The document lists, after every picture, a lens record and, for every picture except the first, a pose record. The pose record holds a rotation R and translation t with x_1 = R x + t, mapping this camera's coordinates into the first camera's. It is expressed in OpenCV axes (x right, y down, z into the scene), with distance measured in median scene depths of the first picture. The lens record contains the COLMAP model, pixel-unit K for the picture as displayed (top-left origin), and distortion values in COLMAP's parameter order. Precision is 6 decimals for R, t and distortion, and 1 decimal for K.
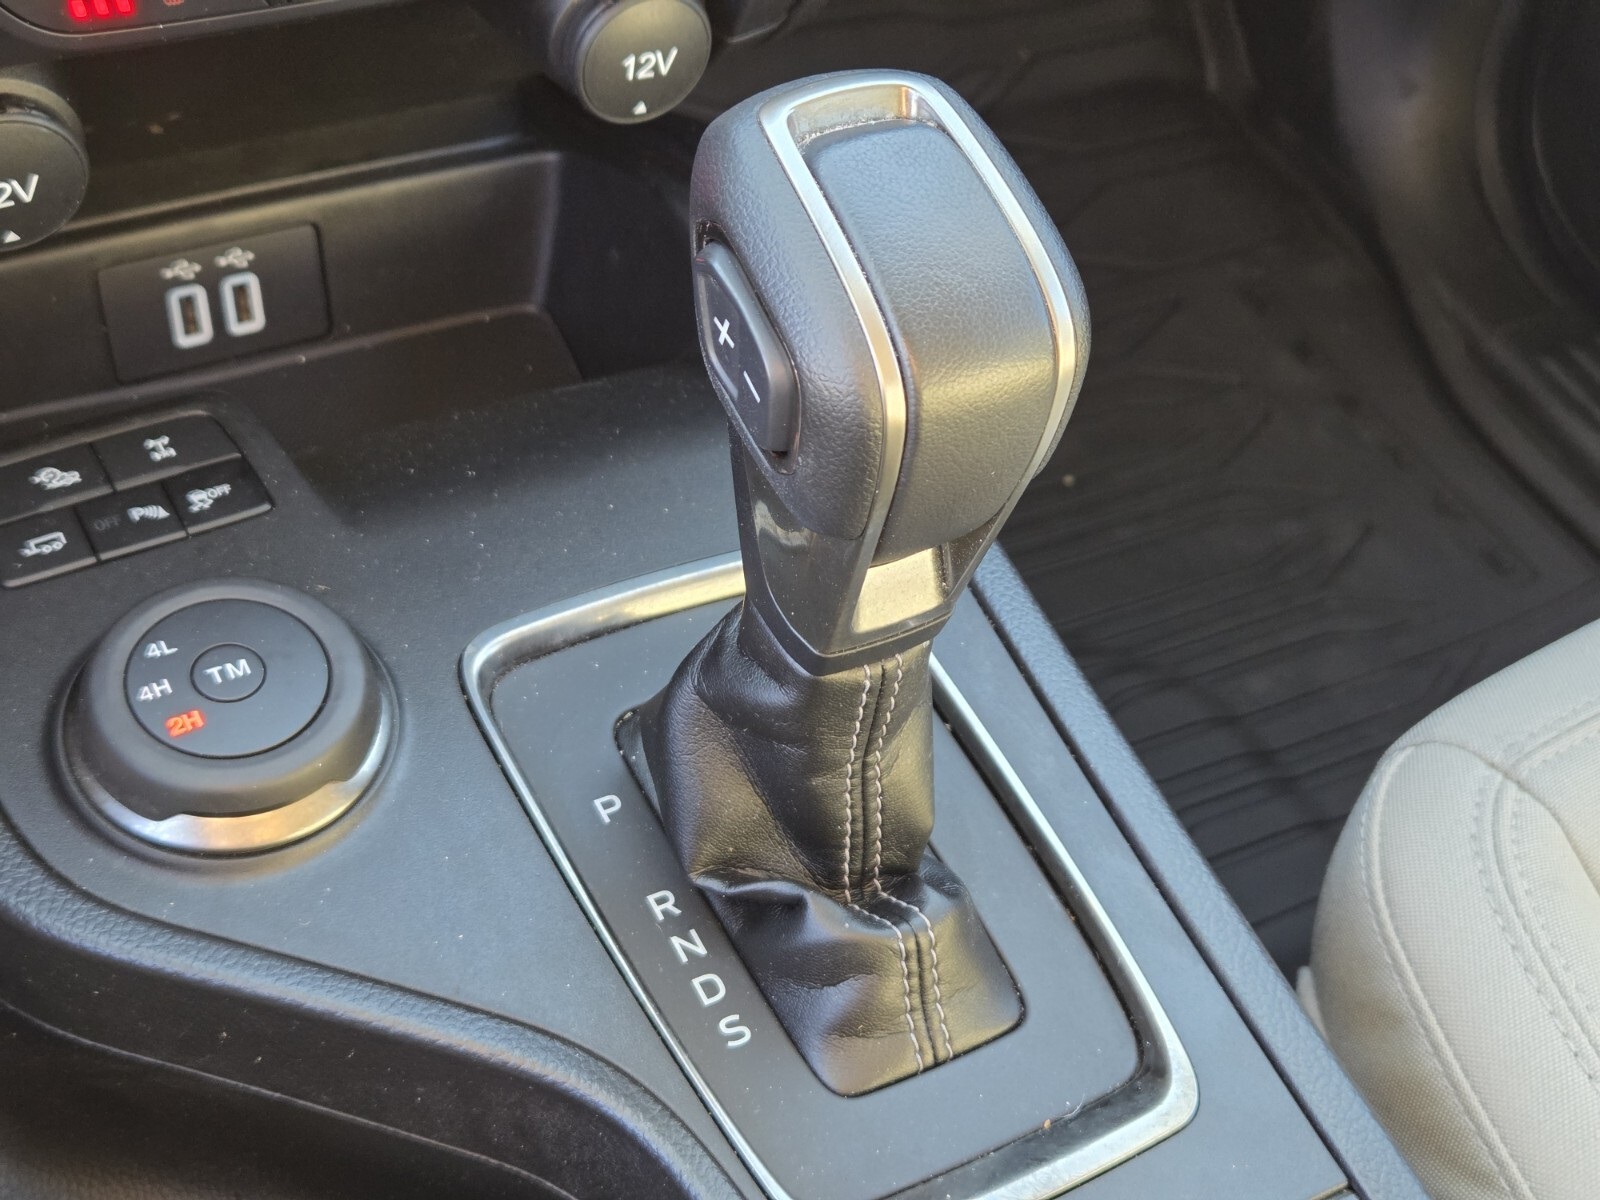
lens RADIAL K [[1994.9, 0, 708.8], [0, 1994.9, 574.6], [0, 0, 1]] dist [0.000572, -0.033788]
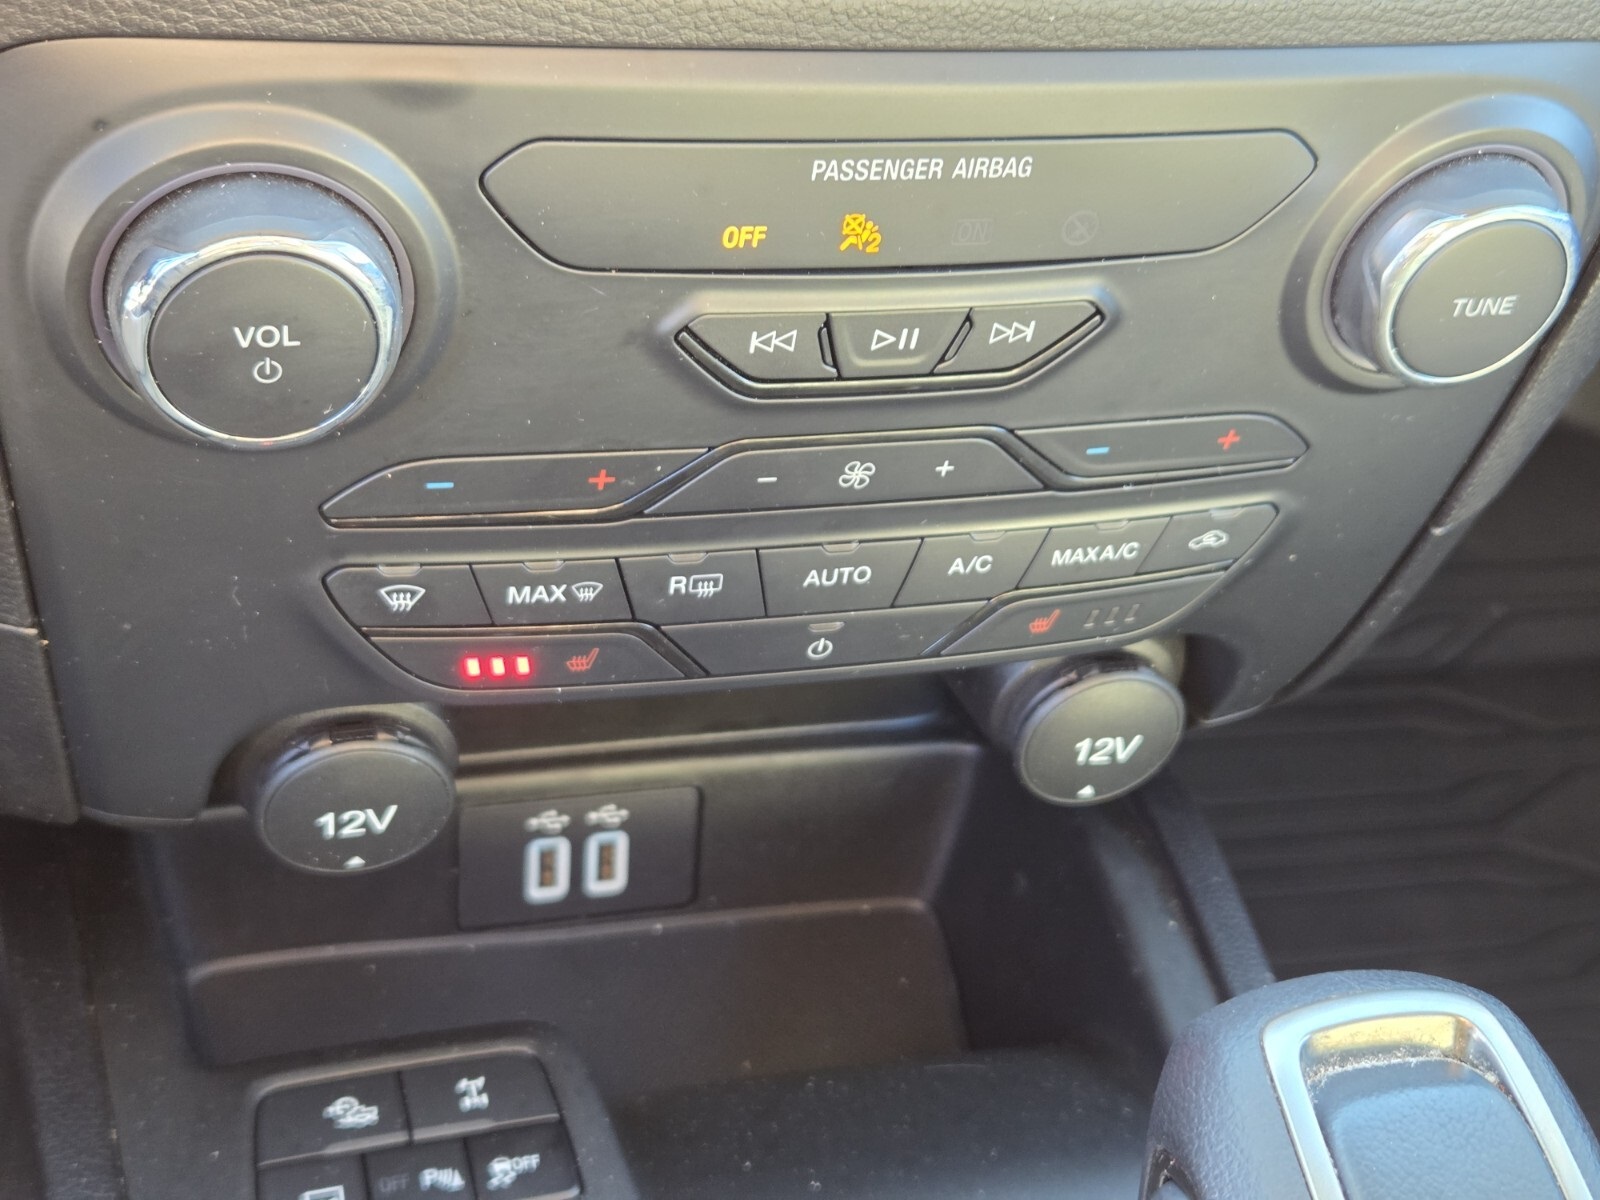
lens RADIAL K [[1969.3, 0, 708.8], [0, 1969.3, 599.7], [0, 0, 1]] dist [0.020982, -0.009811]
pose [[0.967664, 0.165743, -0.190147, -0.044871], [-0.192331, 0.972539, -0.131059, -0.175319], [0.163203, 0.163393, 0.972968, 0.136260]]
